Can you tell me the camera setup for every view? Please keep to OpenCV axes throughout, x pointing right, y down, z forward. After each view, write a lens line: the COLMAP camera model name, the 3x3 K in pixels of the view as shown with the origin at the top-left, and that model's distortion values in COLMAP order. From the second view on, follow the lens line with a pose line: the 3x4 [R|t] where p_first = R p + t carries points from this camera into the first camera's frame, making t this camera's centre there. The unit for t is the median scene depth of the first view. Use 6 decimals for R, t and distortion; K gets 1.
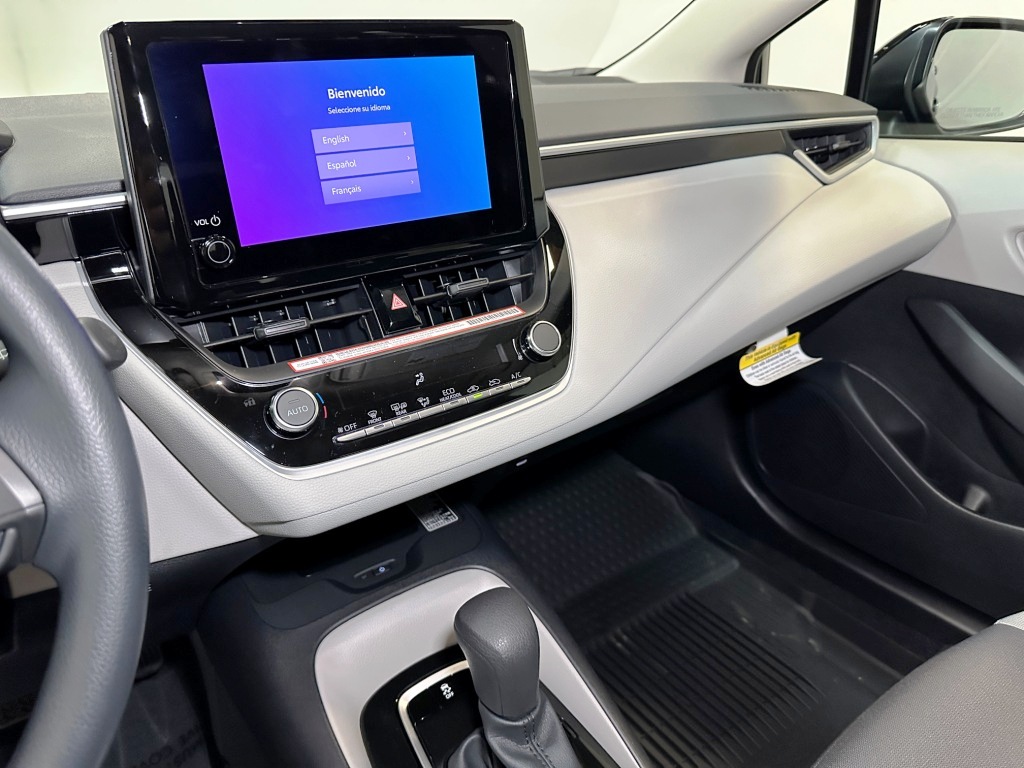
lens RADIAL K [[696.1, 0, 479.3], [0, 696.1, 348.3], [0, 0, 1]] dist [0.066833, -0.125541]
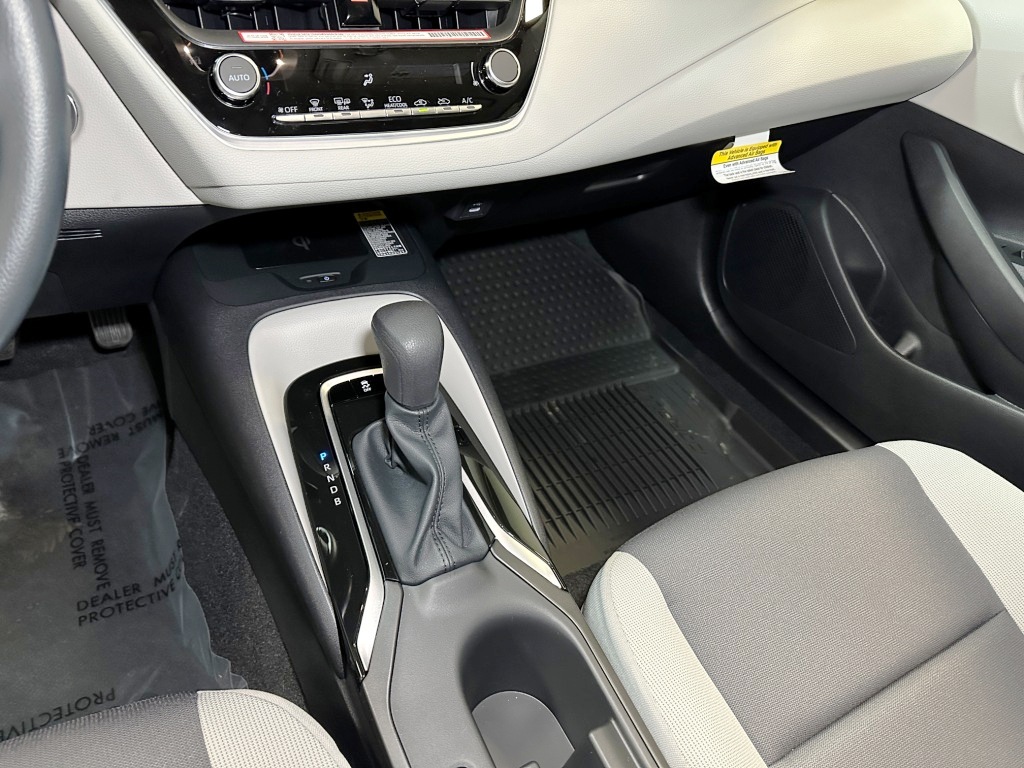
lens RADIAL K [[696.1, 0, 479.3], [0, 696.1, 348.3], [0, 0, 1]] dist [0.066833, -0.125541]
pose [[0.981446, 0.190136, 0.024747, 0.084777], [-0.189139, 0.938851, 0.287724, 0.060507], [0.031473, -0.287066, 0.957394, -0.056306]]
